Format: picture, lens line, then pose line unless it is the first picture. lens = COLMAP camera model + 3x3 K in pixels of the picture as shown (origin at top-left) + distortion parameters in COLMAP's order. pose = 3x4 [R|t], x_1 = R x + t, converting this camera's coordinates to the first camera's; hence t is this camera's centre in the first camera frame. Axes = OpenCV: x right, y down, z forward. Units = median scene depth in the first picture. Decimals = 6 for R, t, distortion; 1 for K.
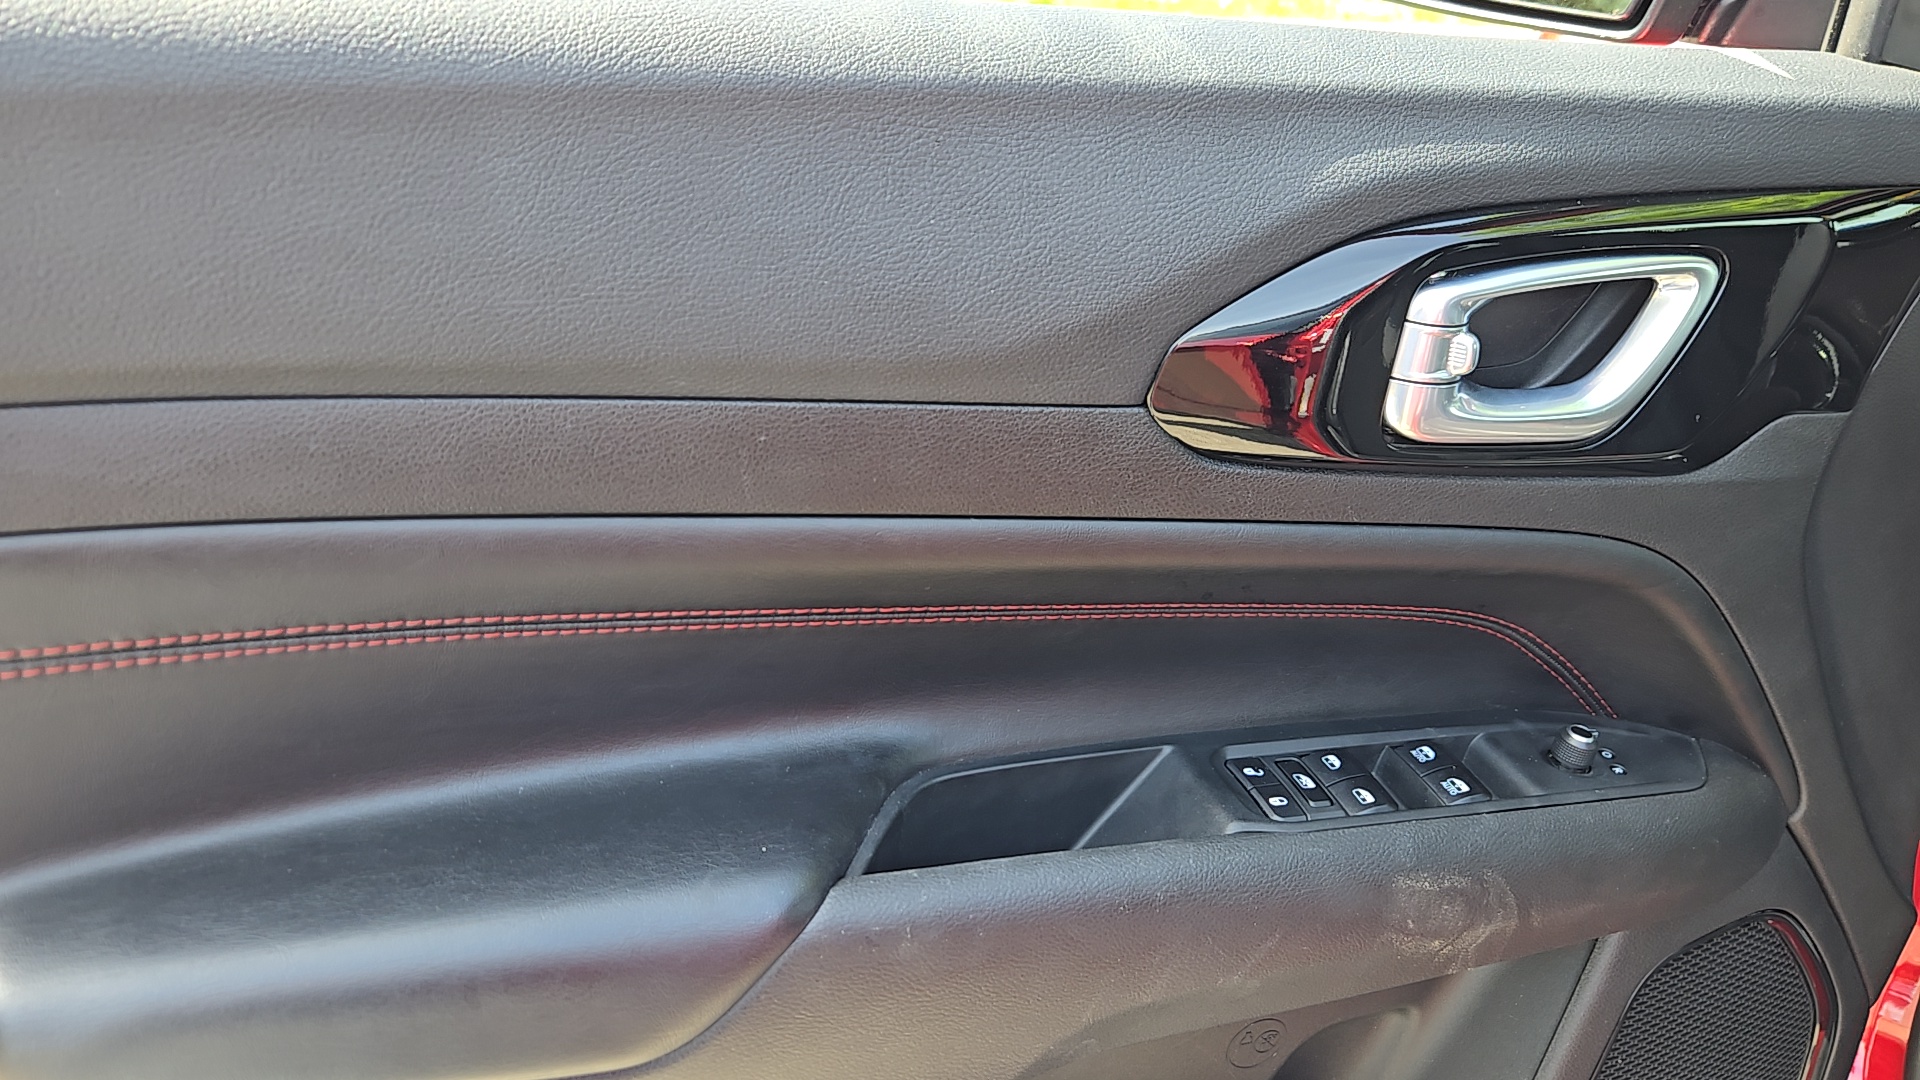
lens RADIAL K [[1609.3, 0, 960.0], [0, 1609.3, 540.0], [0, 0, 1]] dist [-0.003605, 0.002985]
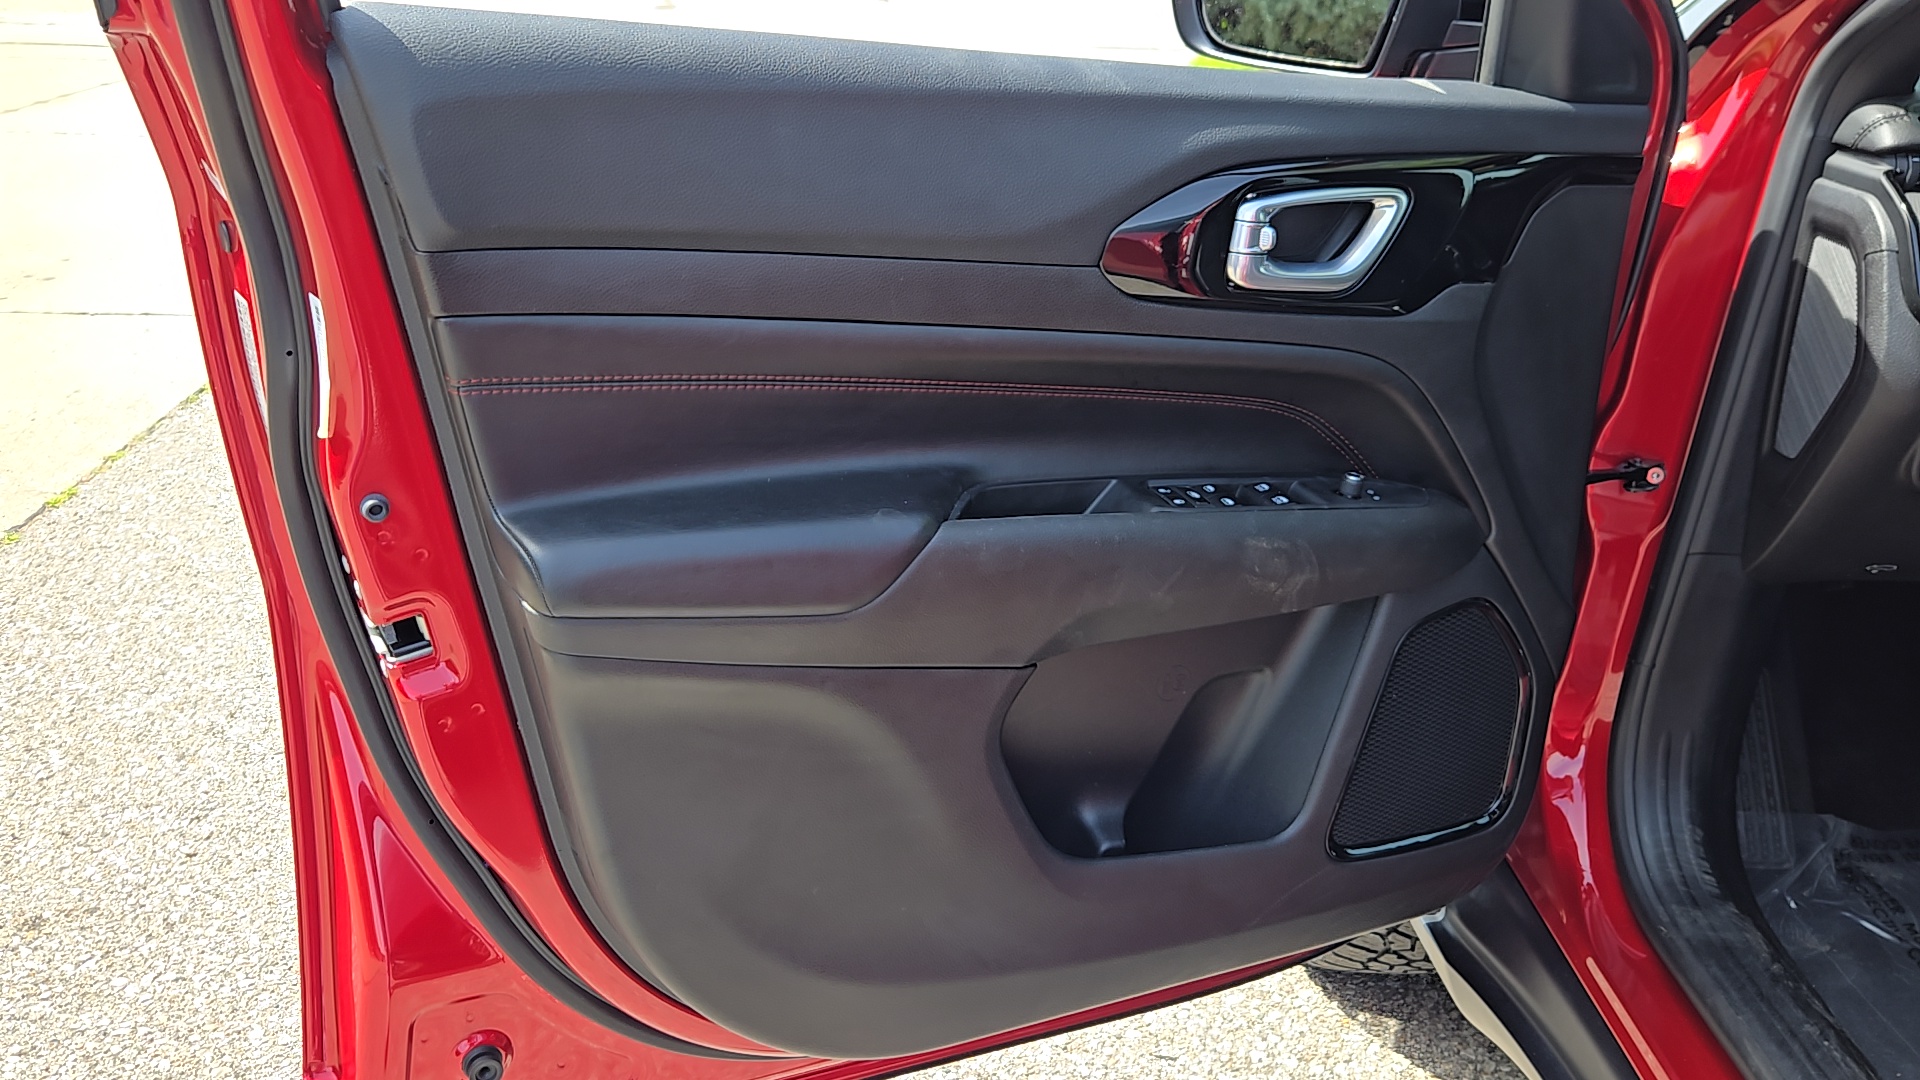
lens RADIAL K [[1609.3, 0, 960.0], [0, 1609.3, 540.0], [0, 0, 1]] dist [-0.003605, 0.002985]
pose [[0.997276, -0.032574, 0.066185, -0.159968], [0.036371, 0.997712, -0.056993, 0.299477], [-0.064177, 0.059245, 0.996178, -0.739185]]
